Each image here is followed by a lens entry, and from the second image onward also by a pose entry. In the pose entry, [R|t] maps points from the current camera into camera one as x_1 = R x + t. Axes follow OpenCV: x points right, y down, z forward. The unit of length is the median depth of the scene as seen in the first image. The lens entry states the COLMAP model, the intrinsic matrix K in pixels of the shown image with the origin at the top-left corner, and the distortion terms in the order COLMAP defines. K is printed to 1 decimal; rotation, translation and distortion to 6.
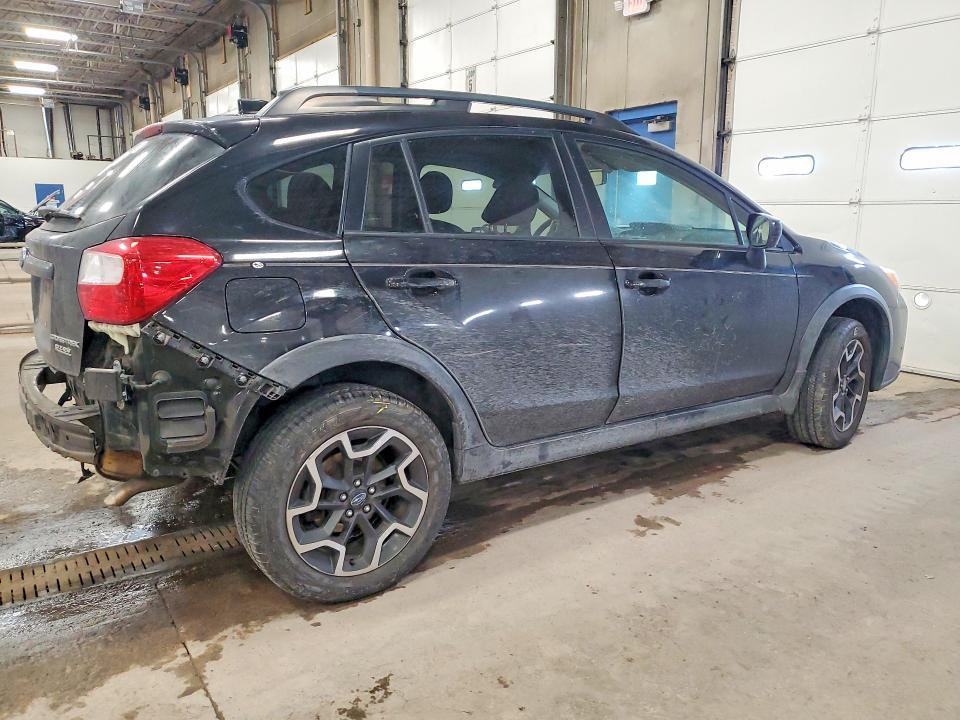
lens RADIAL K [[757.5, 0, 480.0], [0, 757.5, 360.0], [0, 0, 1]] dist [0.124981, -0.267016]
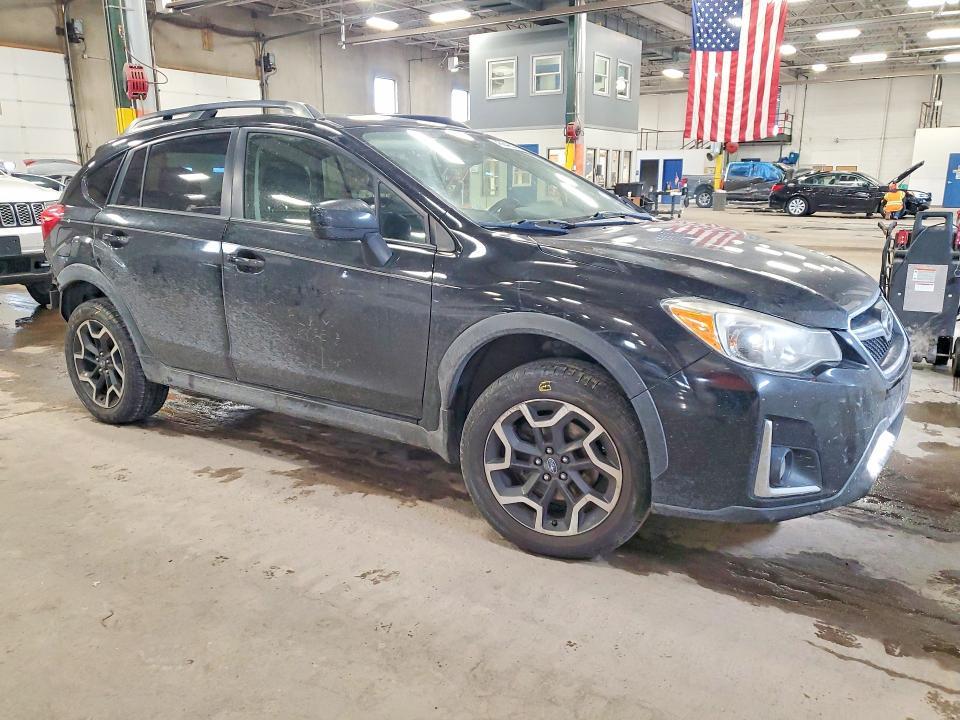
lens RADIAL K [[754.8, 0, 480.0], [0, 754.8, 360.0], [0, 0, 1]] dist [0.010624, 0.000780]
pose [[0.357210, 0.214058, -0.909165, 1.221240], [-0.172784, 0.971729, 0.160901, -0.176929], [0.917904, 0.099613, 0.384096, 0.822937]]
